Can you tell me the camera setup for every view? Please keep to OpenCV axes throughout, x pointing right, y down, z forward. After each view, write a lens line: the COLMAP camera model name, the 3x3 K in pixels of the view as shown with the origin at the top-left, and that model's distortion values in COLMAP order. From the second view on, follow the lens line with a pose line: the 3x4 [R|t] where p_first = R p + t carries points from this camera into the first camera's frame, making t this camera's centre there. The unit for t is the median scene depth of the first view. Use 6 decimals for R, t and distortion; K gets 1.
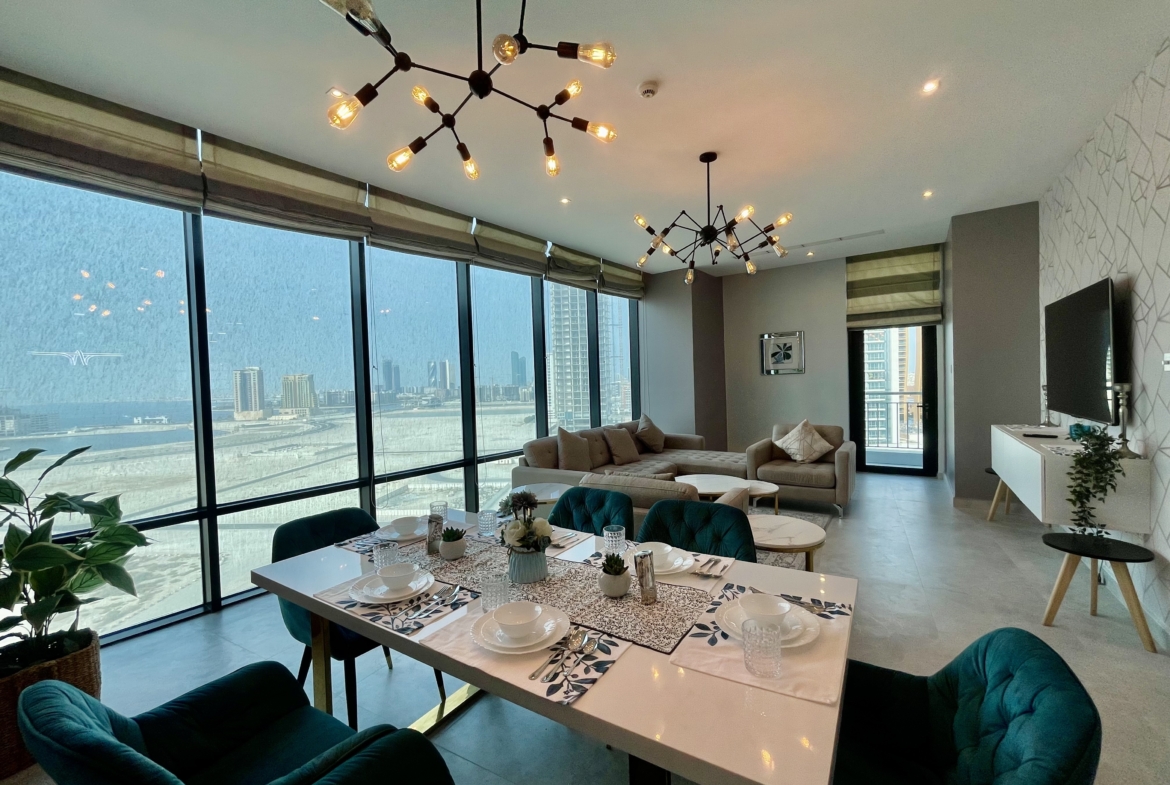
lens RADIAL K [[474.4, 0, 581.0], [0, 474.4, 394.0], [0, 0, 1]] dist [-0.003187, -0.000008]
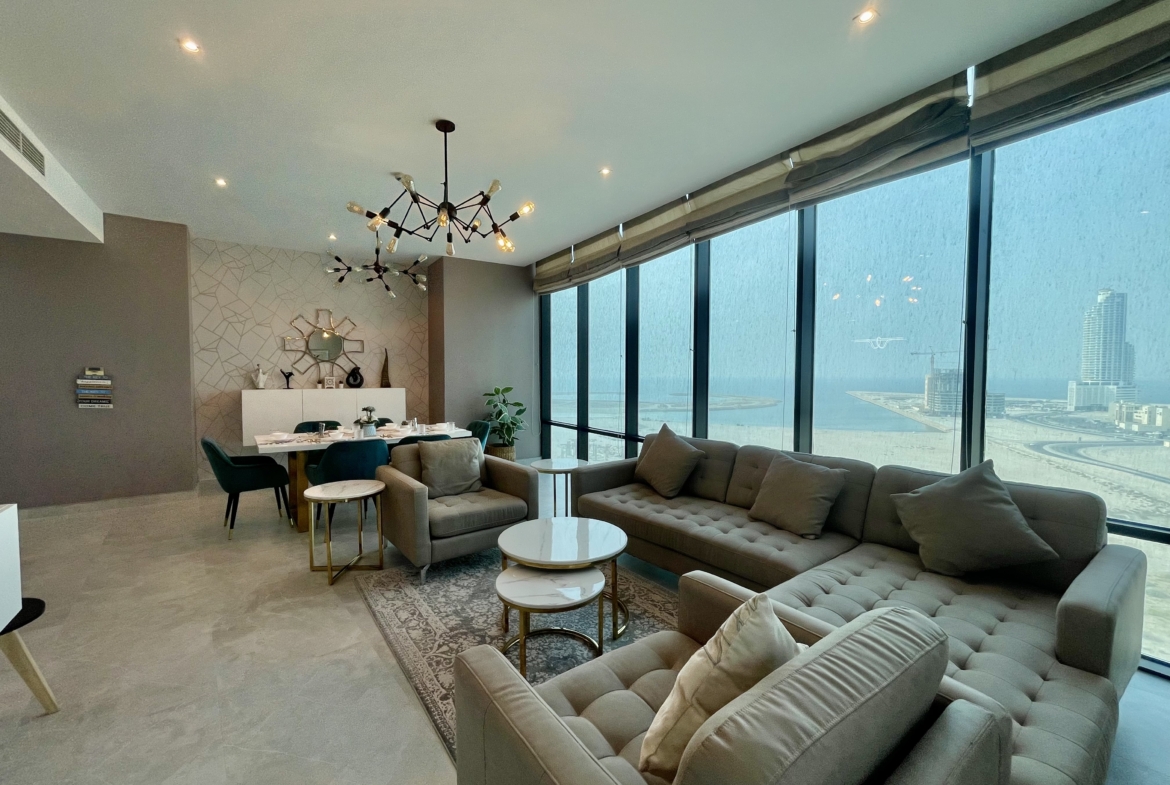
lens RADIAL K [[474.4, 0, 581.0], [0, 474.4, 394.0], [0, 0, 1]] dist [-0.003187, -0.000008]
pose [[-0.342998, 0.069785, -0.936741, 0.859831], [-0.014185, 0.996738, 0.079448, -0.050782], [0.939229, 0.040538, -0.340889, 1.271190]]
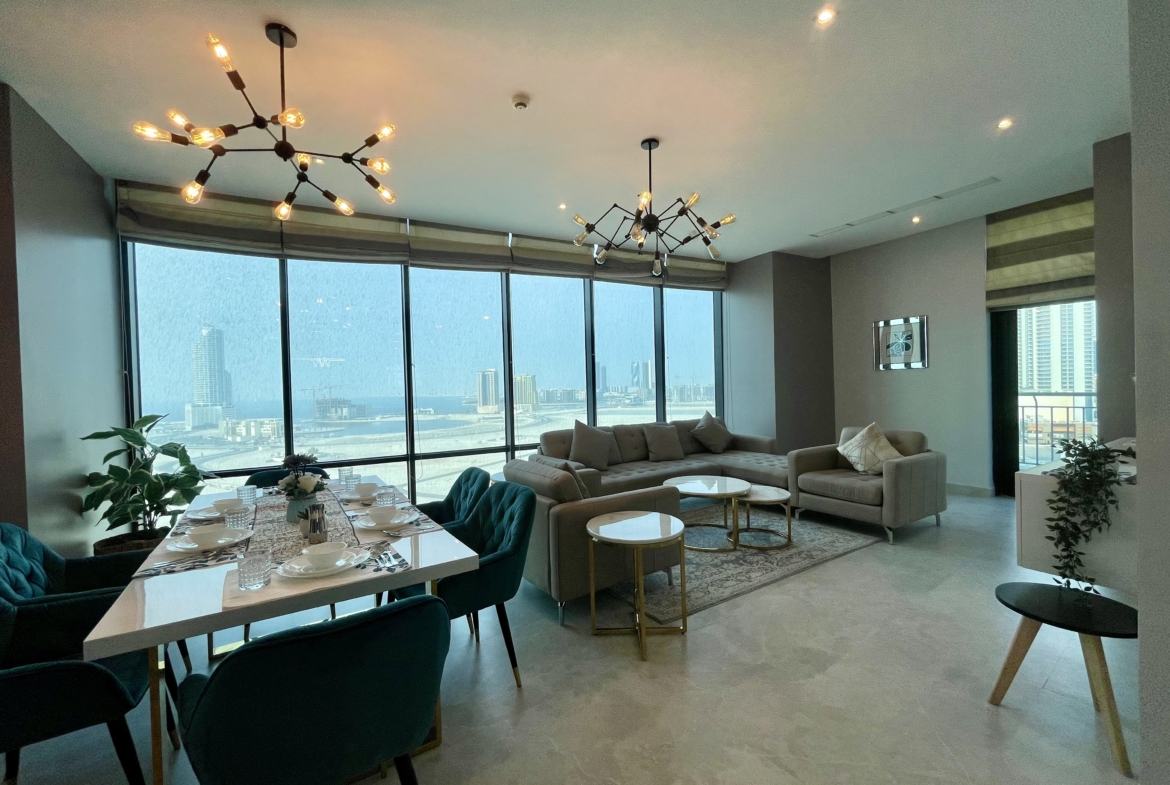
lens RADIAL K [[474.4, 0, 581.0], [0, 474.4, 394.0], [0, 0, 1]] dist [-0.003187, -0.000008]
pose [[0.913517, 0.012237, -0.406616, 0.436496], [-0.012081, 0.999923, 0.002949, 0.009698], [0.406620, 0.002218, 0.913594, 0.044321]]
